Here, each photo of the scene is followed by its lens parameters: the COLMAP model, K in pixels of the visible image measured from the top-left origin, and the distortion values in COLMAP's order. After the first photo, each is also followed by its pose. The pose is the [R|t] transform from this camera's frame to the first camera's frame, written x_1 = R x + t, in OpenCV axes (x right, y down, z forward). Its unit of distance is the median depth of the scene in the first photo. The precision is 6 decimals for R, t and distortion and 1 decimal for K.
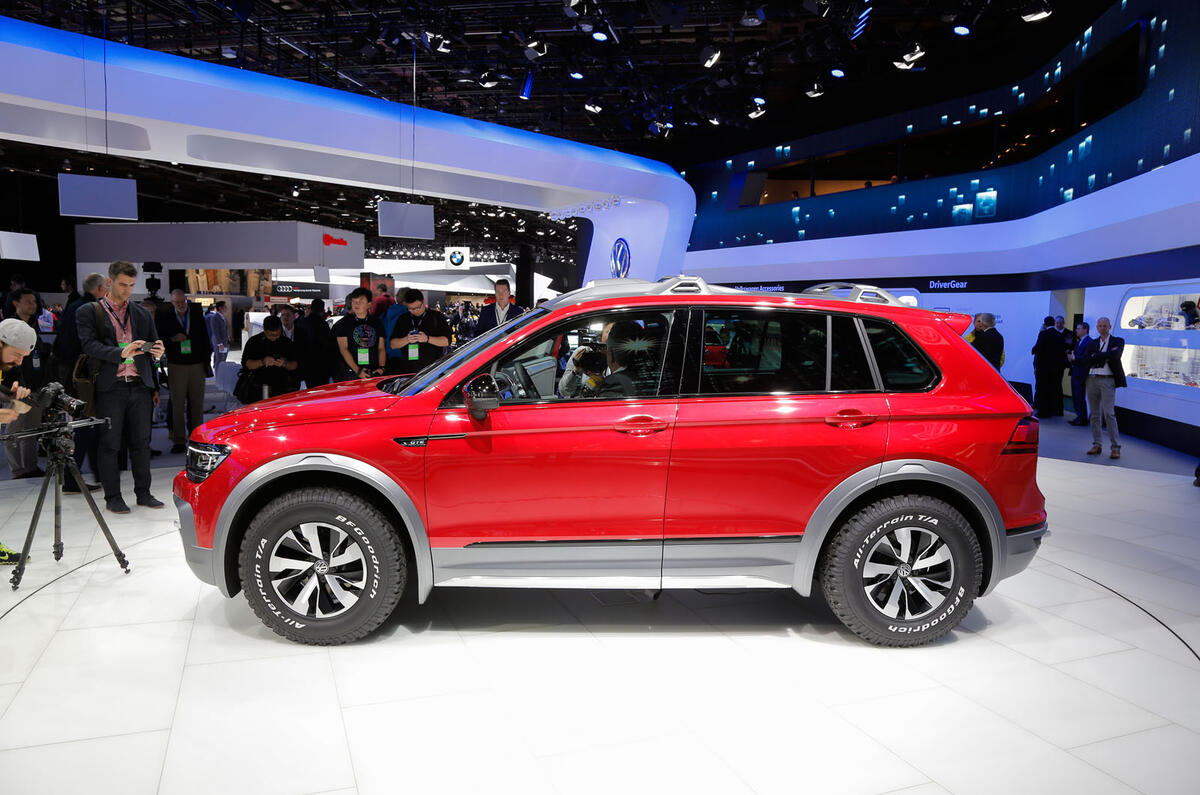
lens RADIAL K [[957.5, 0, 600.0], [0, 957.5, 397.5], [0, 0, 1]] dist [-0.125843, 0.106281]
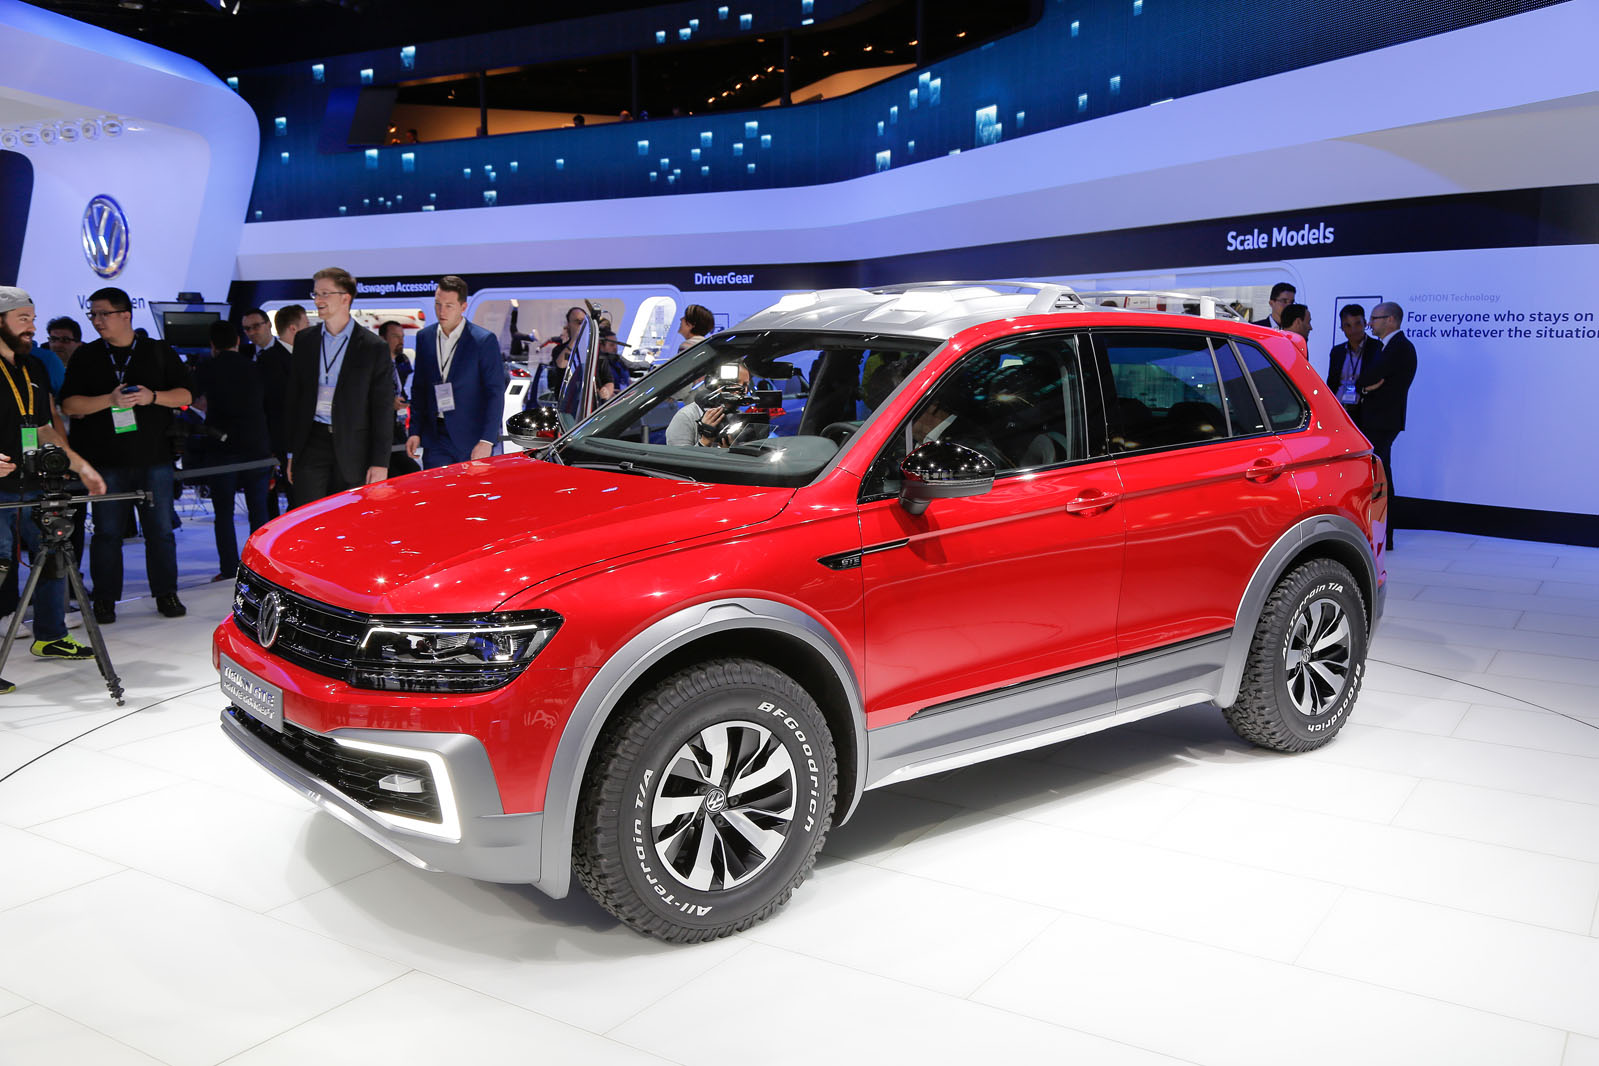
lens RADIAL K [[1543.3, 0, 799.5], [0, 1543.3, 533.0], [0, 0, 1]] dist [-0.001765, 0.011262]
pose [[0.792872, -0.102203, 0.600756, -0.413366], [0.072319, 0.994650, 0.073767, -0.023712], [-0.605081, -0.015042, 0.796022, 0.119814]]
